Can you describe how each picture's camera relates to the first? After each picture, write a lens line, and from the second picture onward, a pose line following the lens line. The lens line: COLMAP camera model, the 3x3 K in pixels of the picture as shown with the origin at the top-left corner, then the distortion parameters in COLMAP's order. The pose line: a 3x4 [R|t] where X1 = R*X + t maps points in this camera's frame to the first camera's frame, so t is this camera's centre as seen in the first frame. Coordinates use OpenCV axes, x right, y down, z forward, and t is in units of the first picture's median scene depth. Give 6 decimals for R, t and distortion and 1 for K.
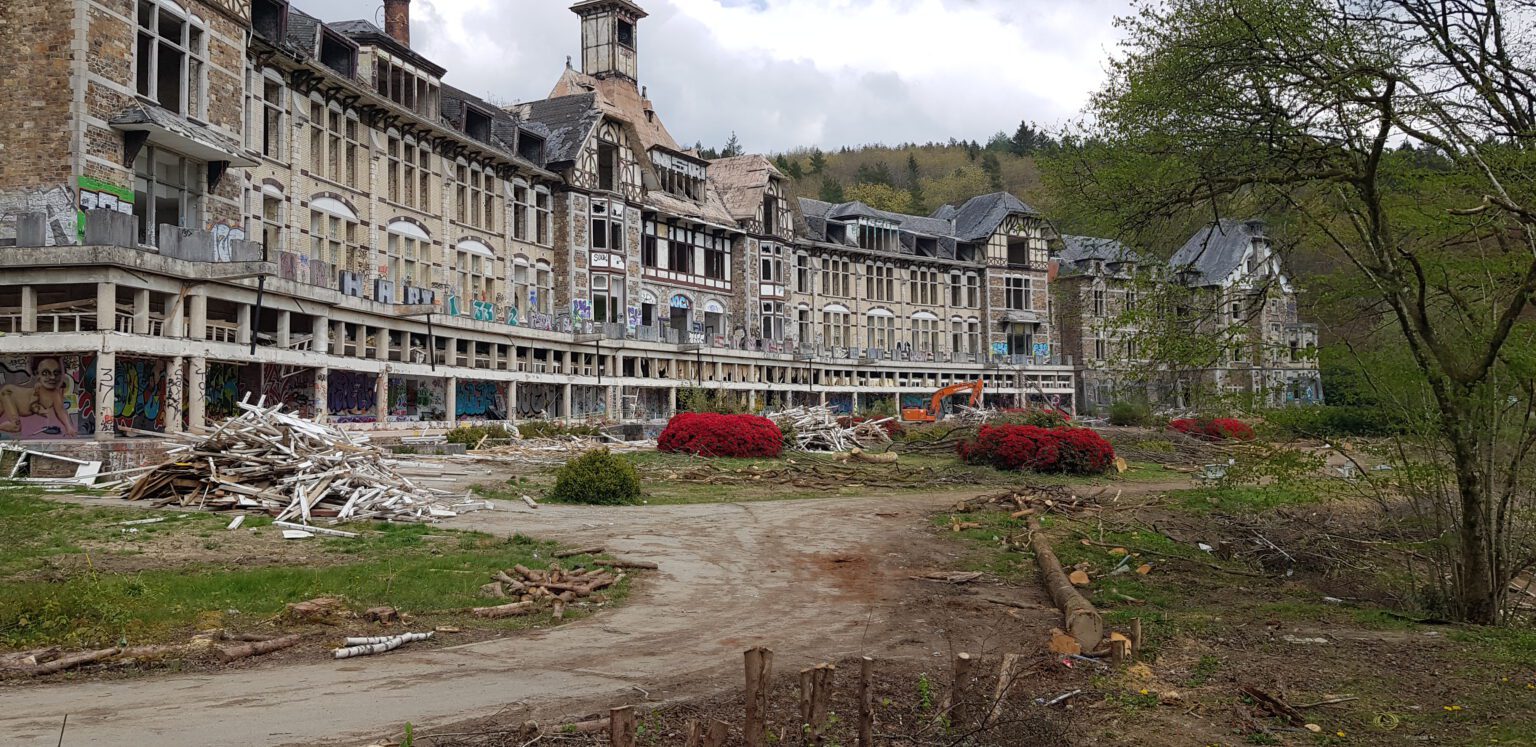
lens RADIAL K [[1213.4, 0, 761.9], [0, 1213.4, 376.4], [0, 0, 1]] dist [0.052733, -0.092717]
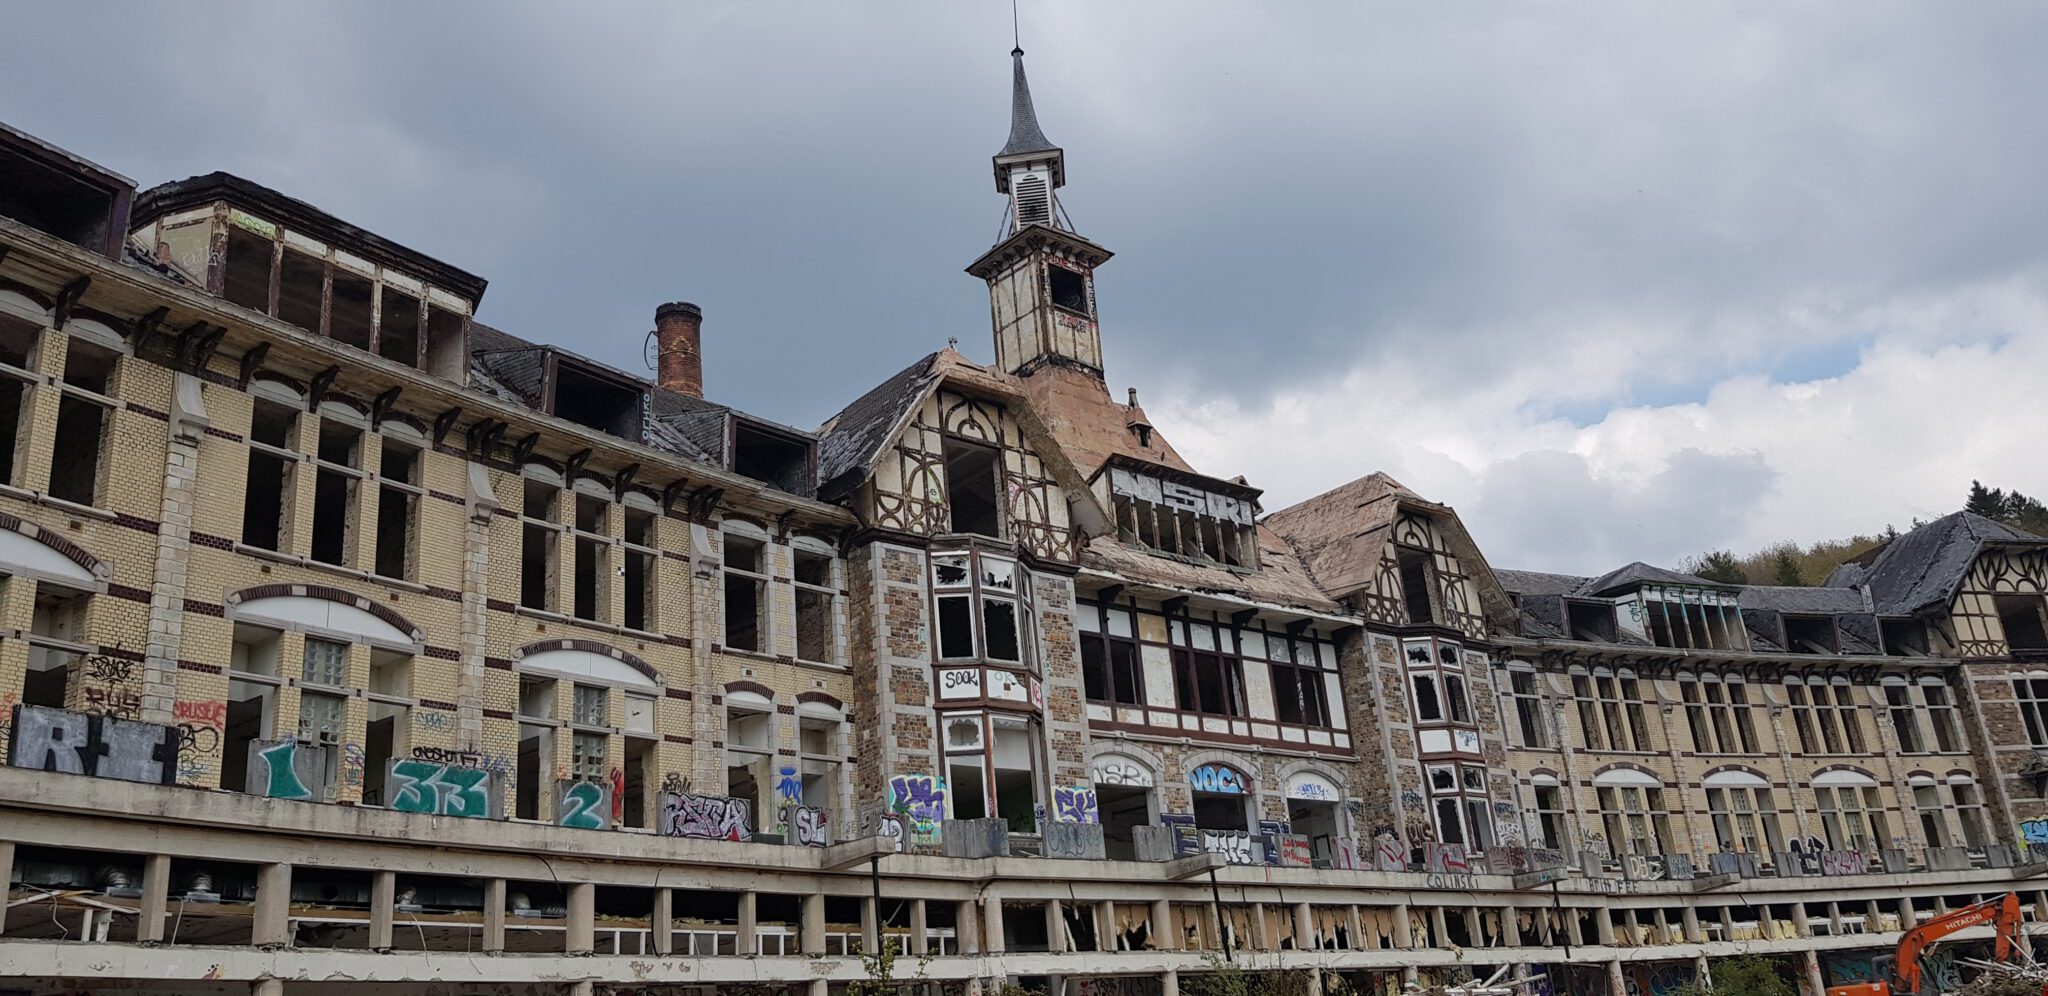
lens RADIAL K [[1617.9, 0, 1005.1], [0, 1617.9, 484.7], [0, 0, 1]] dist [0.052733, -0.092717]
pose [[0.931540, -0.186982, -0.311882, 0.067548], [0.083757, 0.944939, -0.316348, 0.019646], [0.353861, 0.268568, 0.895909, 0.391867]]
